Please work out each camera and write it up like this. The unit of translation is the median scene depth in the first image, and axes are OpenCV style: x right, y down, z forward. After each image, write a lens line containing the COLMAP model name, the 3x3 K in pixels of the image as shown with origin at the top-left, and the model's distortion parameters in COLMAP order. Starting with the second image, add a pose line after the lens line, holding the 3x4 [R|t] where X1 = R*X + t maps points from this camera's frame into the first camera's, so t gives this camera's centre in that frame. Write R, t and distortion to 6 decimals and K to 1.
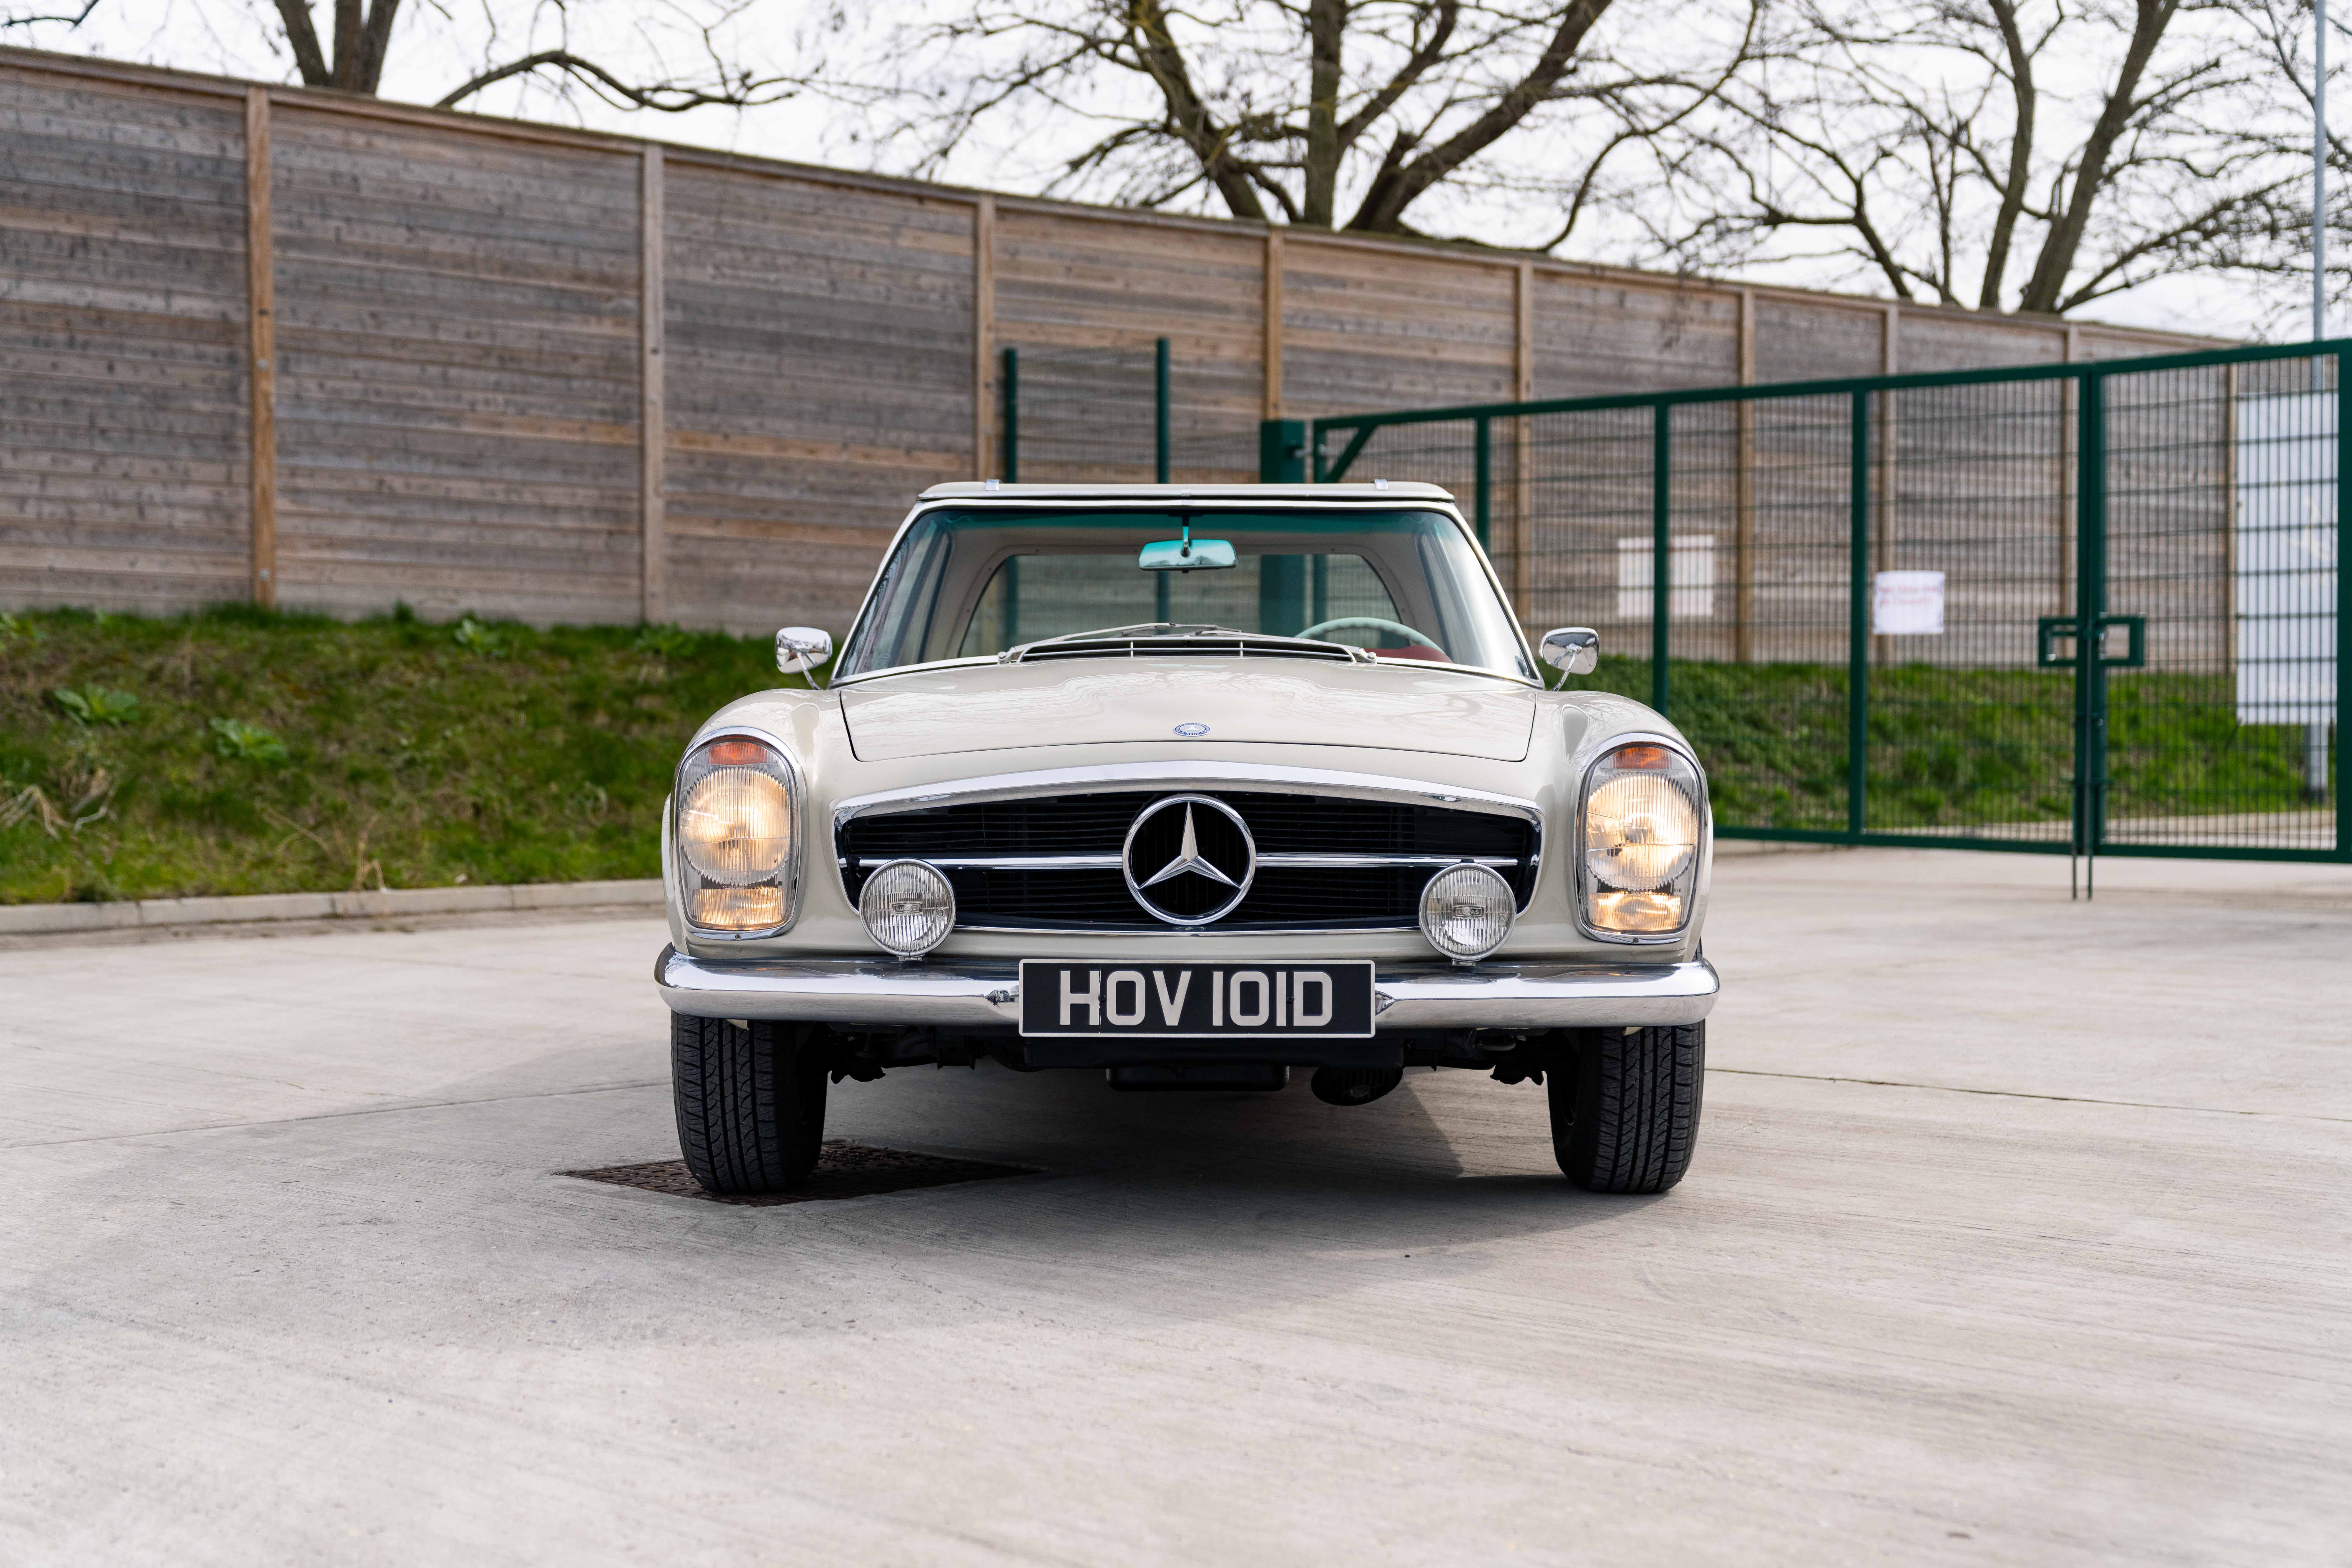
lens RADIAL K [[3230.9, 0, 1213.7], [0, 3230.9, 784.2], [0, 0, 1]] dist [0.010006, 0.014385]
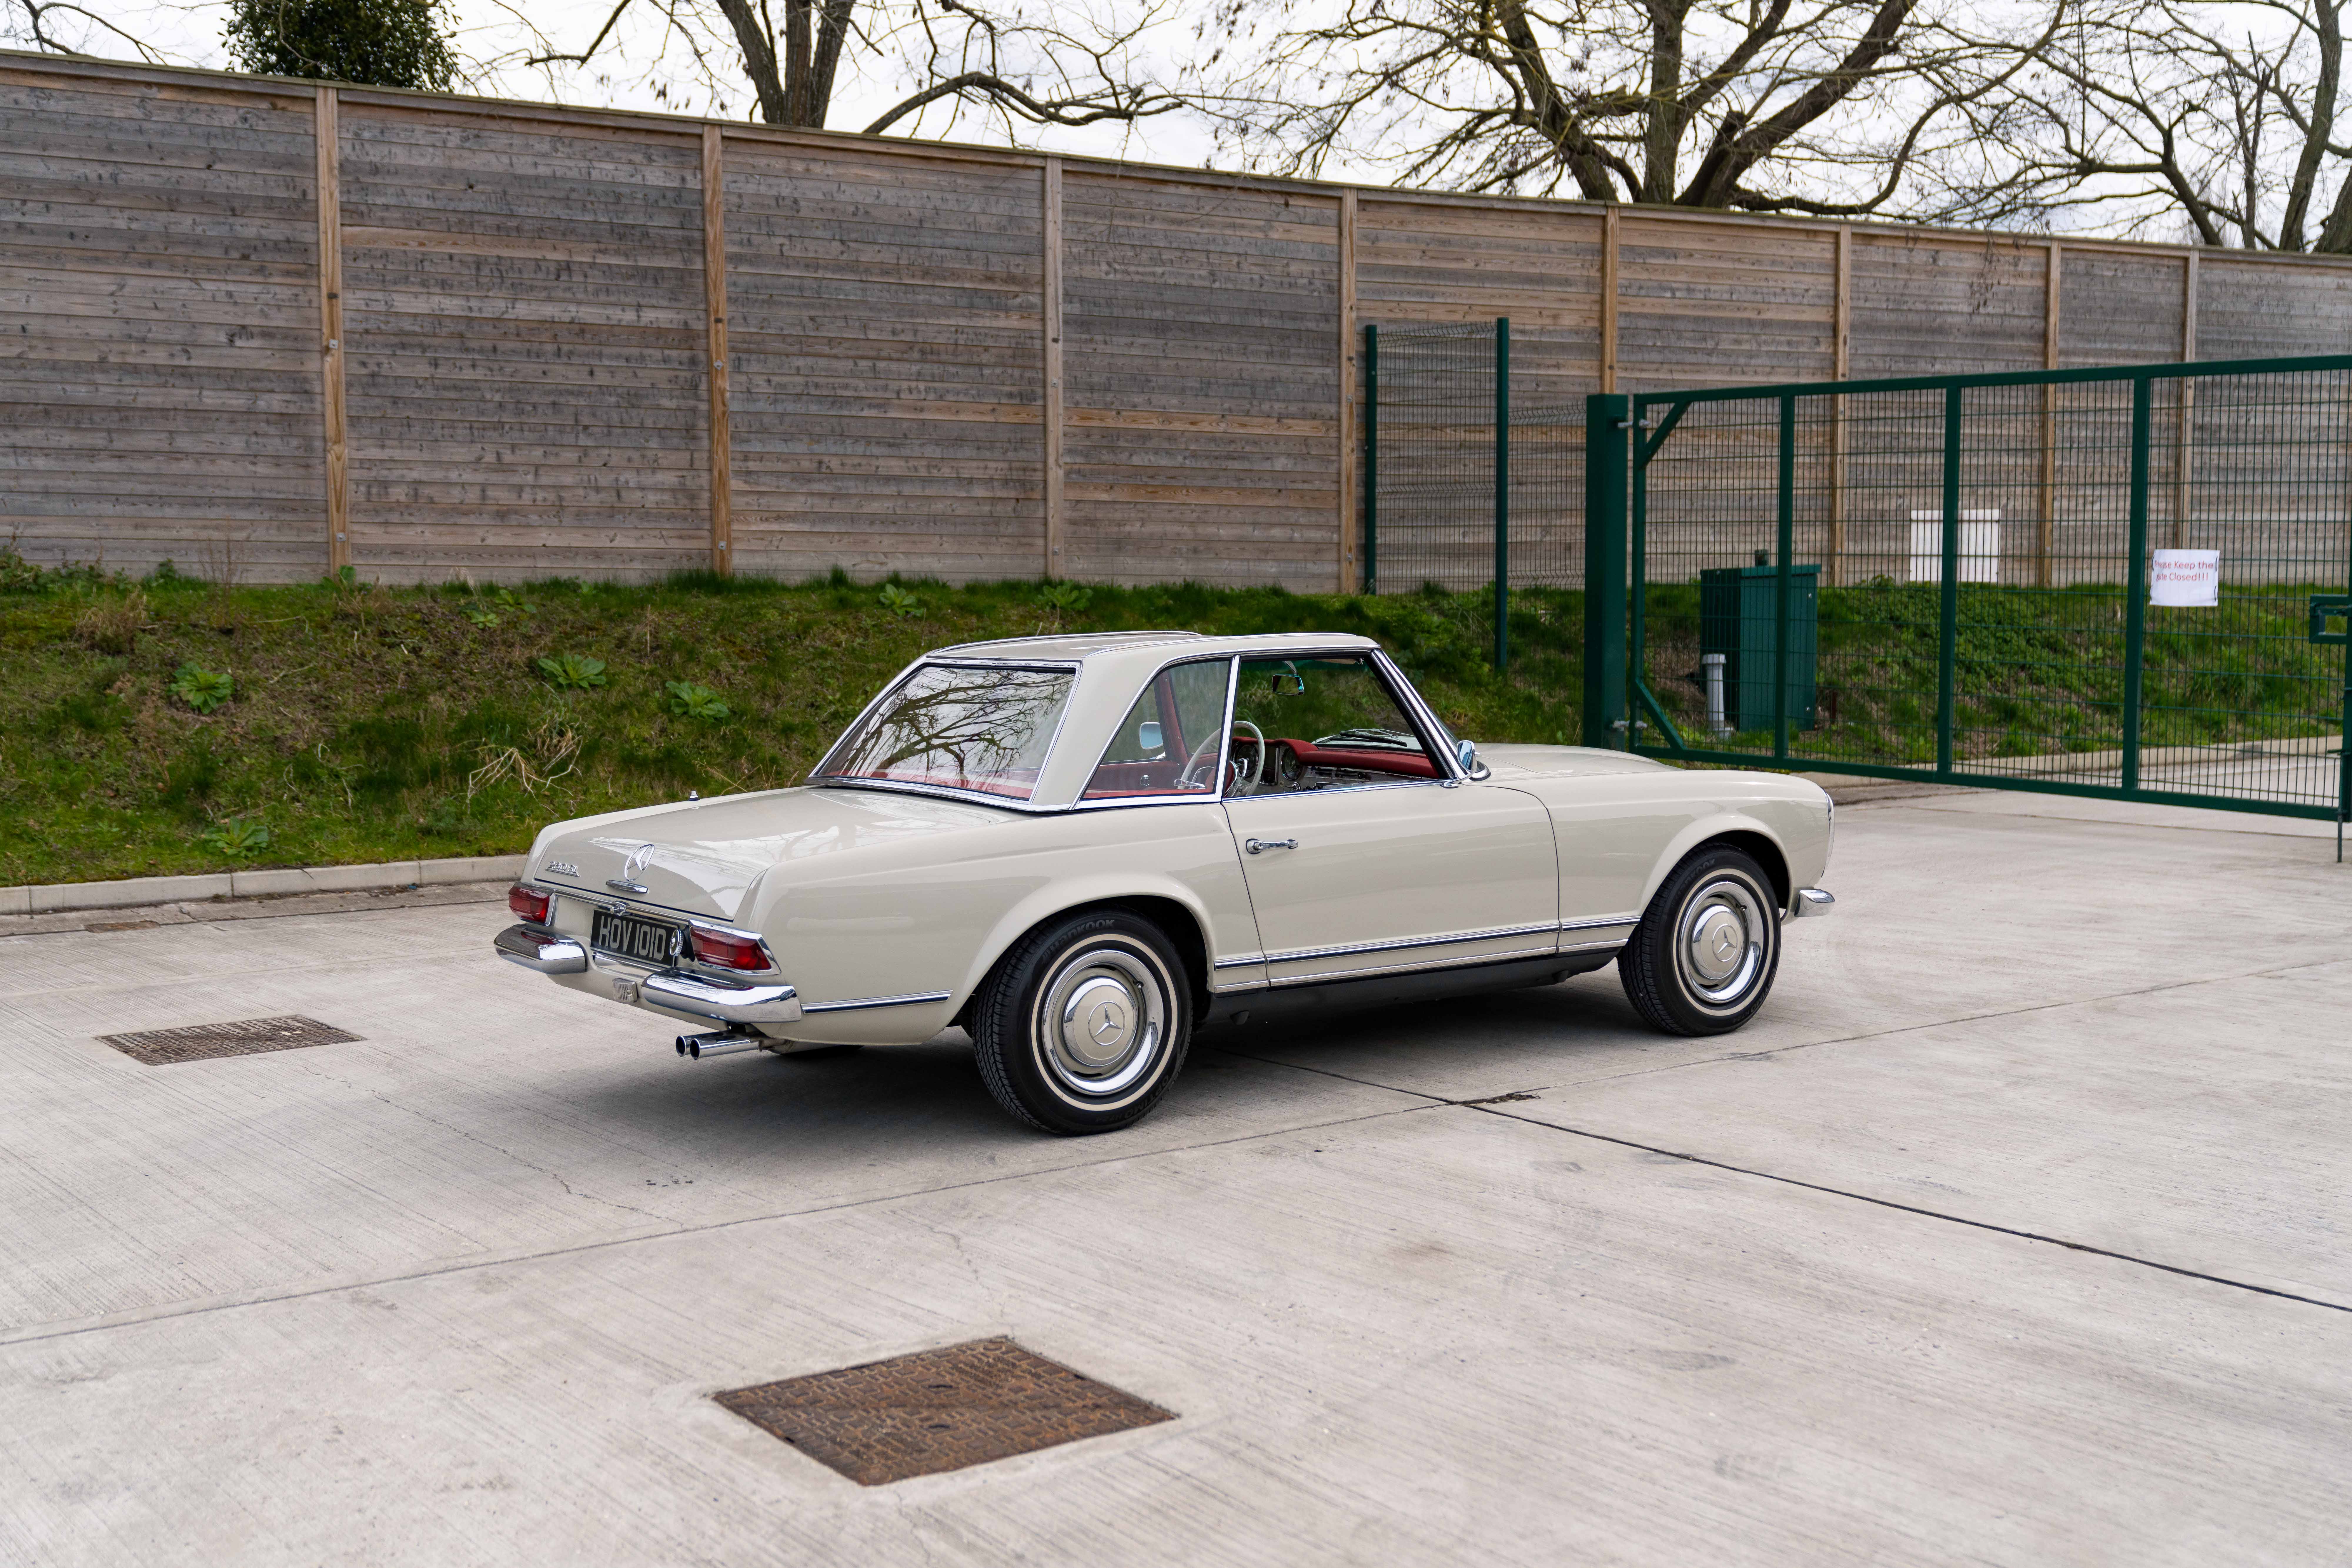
lens RADIAL K [[2676.3, 0, 1184.3], [0, 2676.3, 783.5], [0, 0, 1]] dist [-0.001313, 0.026165]
pose [[0.987497, 0.009895, -0.157329, 0.024923], [0.000359, 0.997885, 0.065010, -0.040603], [0.157639, -0.064254, 0.985404, 0.062404]]
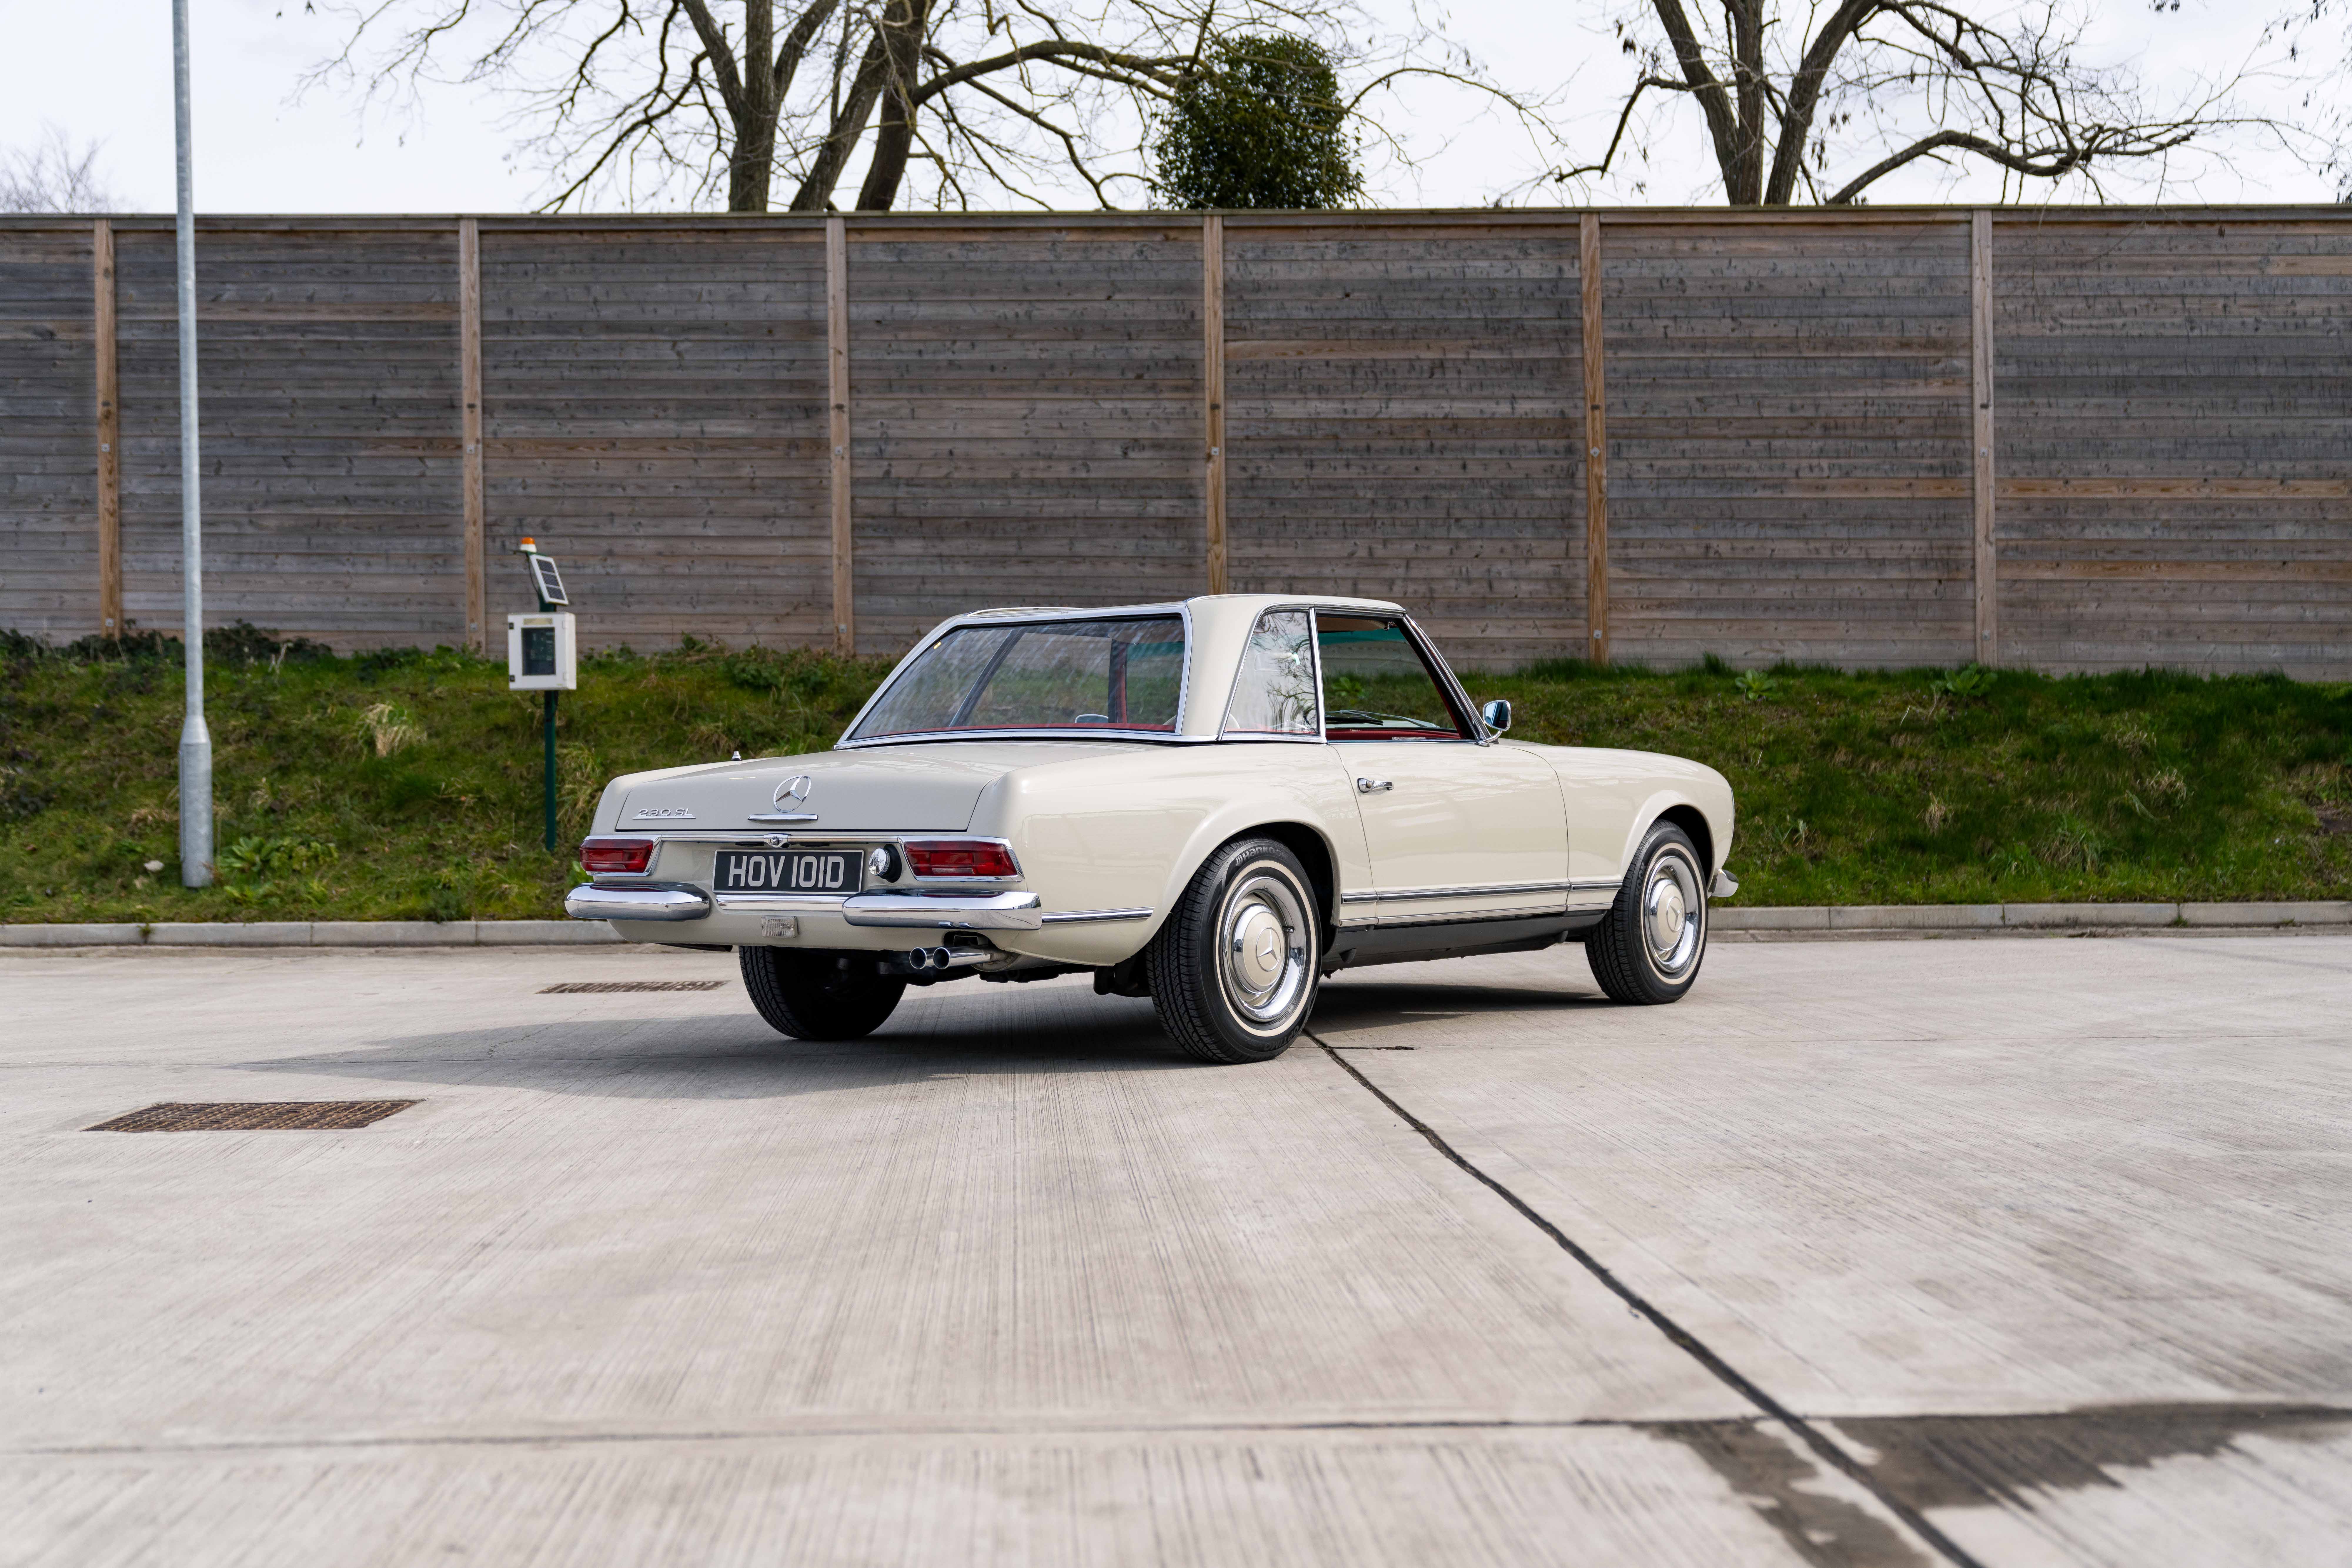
lens RADIAL K [[2944.8, 0, 1164.3], [0, 2944.8, 774.4], [0, 0, 1]] dist [0.008826, 0.032072]
pose [[0.737226, -0.006666, -0.675613, 0.292653], [-0.003460, 0.999901, -0.013641, -0.000160], [0.675637, 0.012394, 0.737130, 0.120461]]
